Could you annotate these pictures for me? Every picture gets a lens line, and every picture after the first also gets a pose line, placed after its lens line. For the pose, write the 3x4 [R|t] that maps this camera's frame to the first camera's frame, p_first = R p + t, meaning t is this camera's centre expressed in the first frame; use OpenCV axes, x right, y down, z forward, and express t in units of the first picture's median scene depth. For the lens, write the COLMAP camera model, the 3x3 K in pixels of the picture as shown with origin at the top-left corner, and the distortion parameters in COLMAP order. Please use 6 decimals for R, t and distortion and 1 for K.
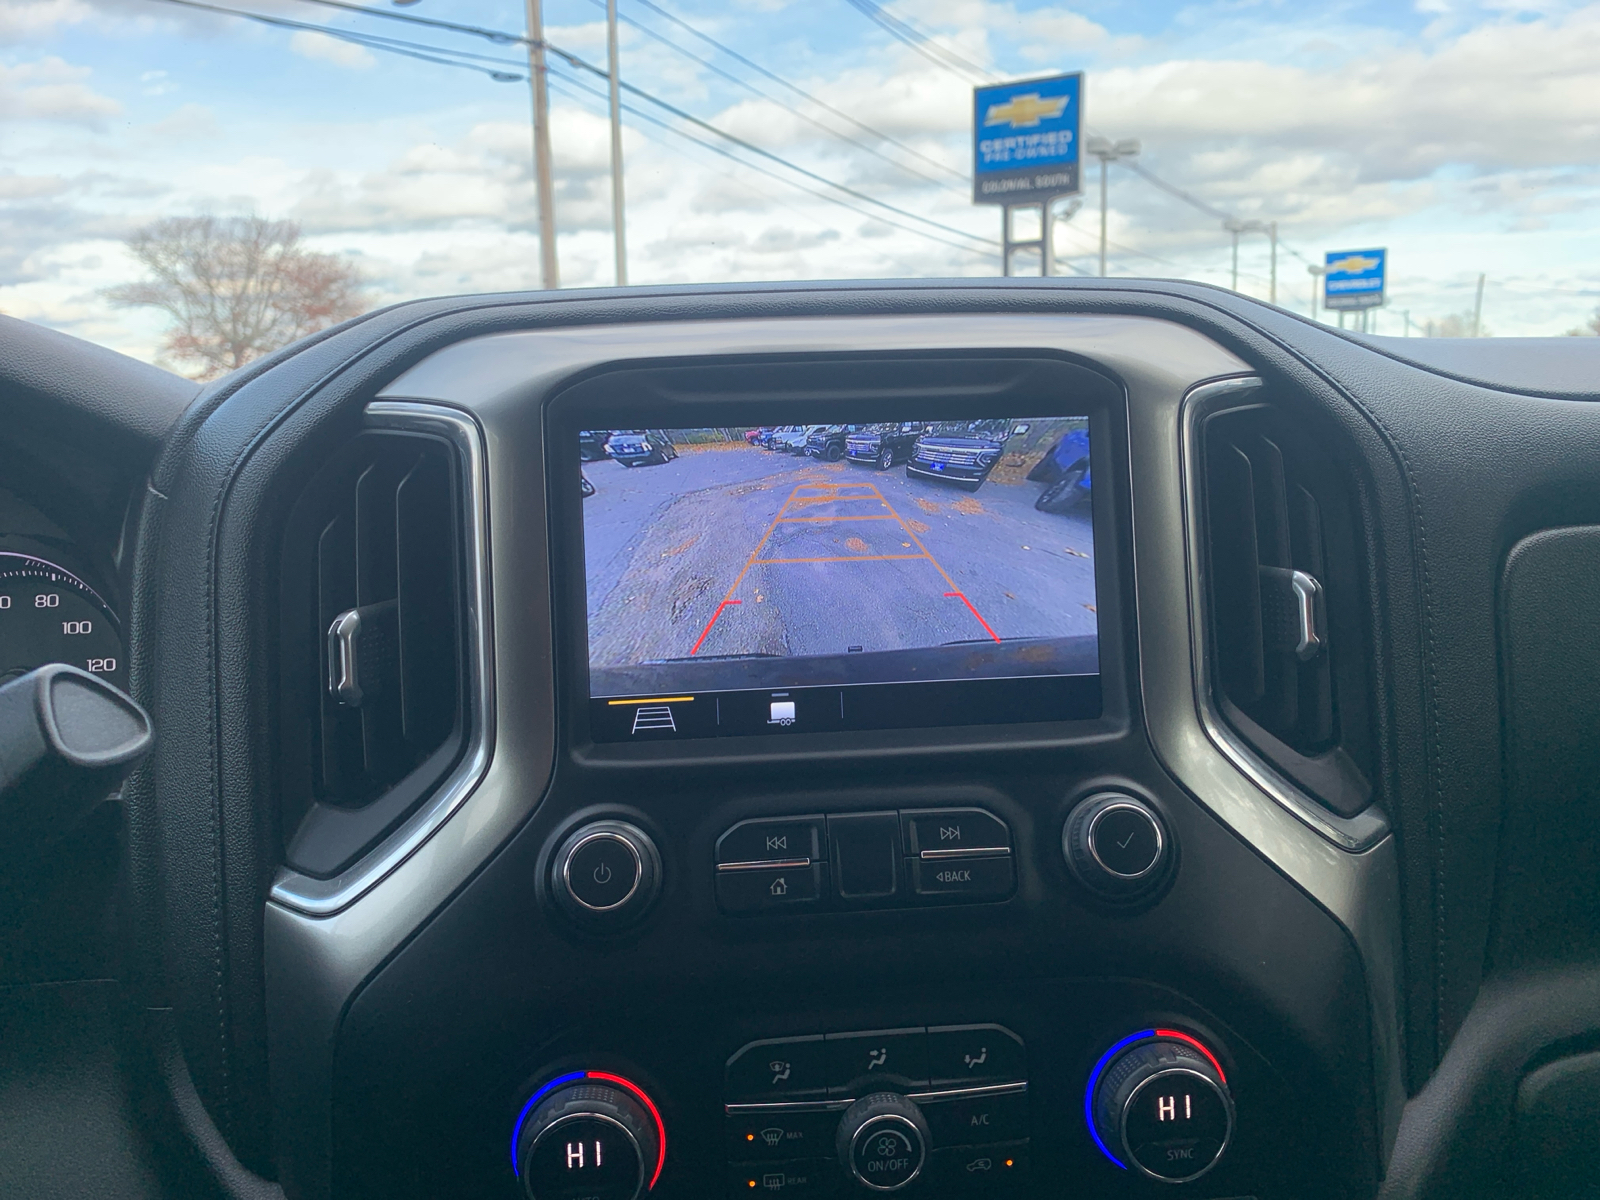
lens RADIAL K [[1204.7, 0, 803.6], [0, 1204.7, 594.7], [0, 0, 1]] dist [0.036335, -0.051700]
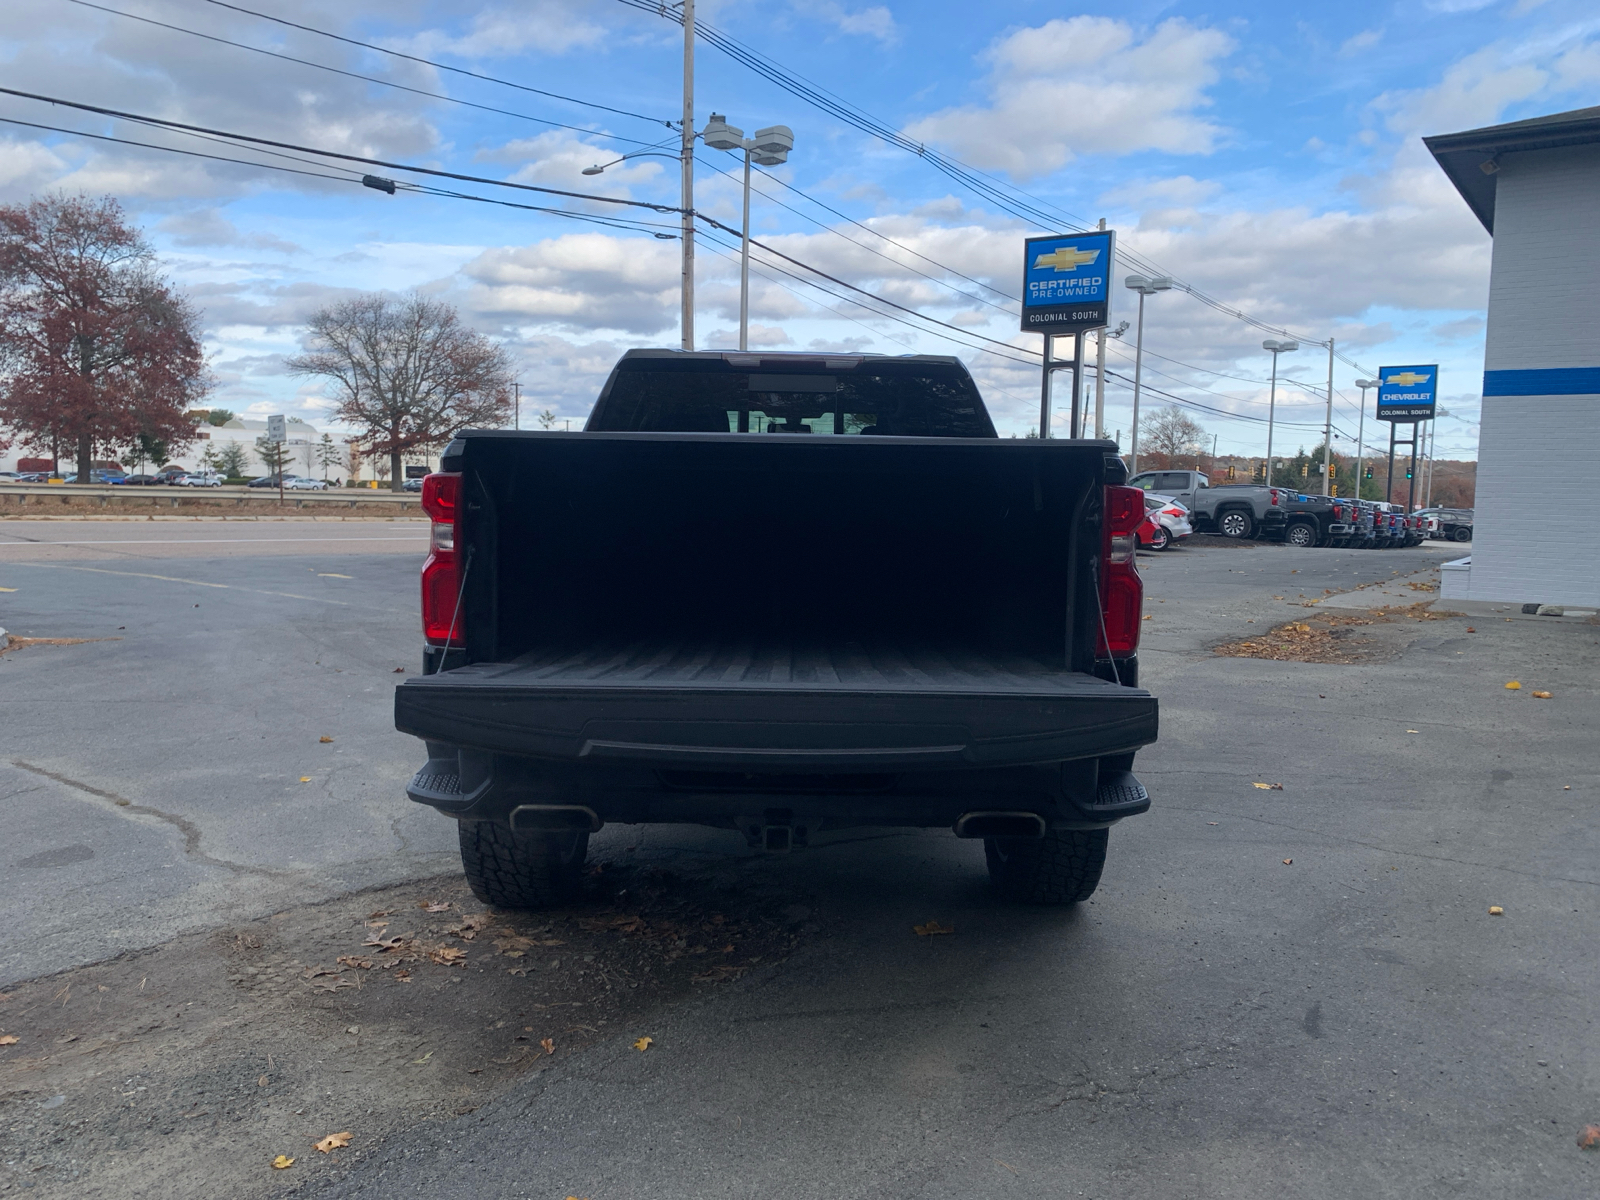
lens RADIAL K [[1204.7, 0, 817.4], [0, 1204.7, 610.5], [0, 0, 1]] dist [0.036335, -0.051700]
pose [[0.996809, 0.051283, -0.061167, 0.022443], [-0.054366, 0.997276, -0.049858, 0.037518], [0.058444, 0.053025, 0.996881, -0.238002]]
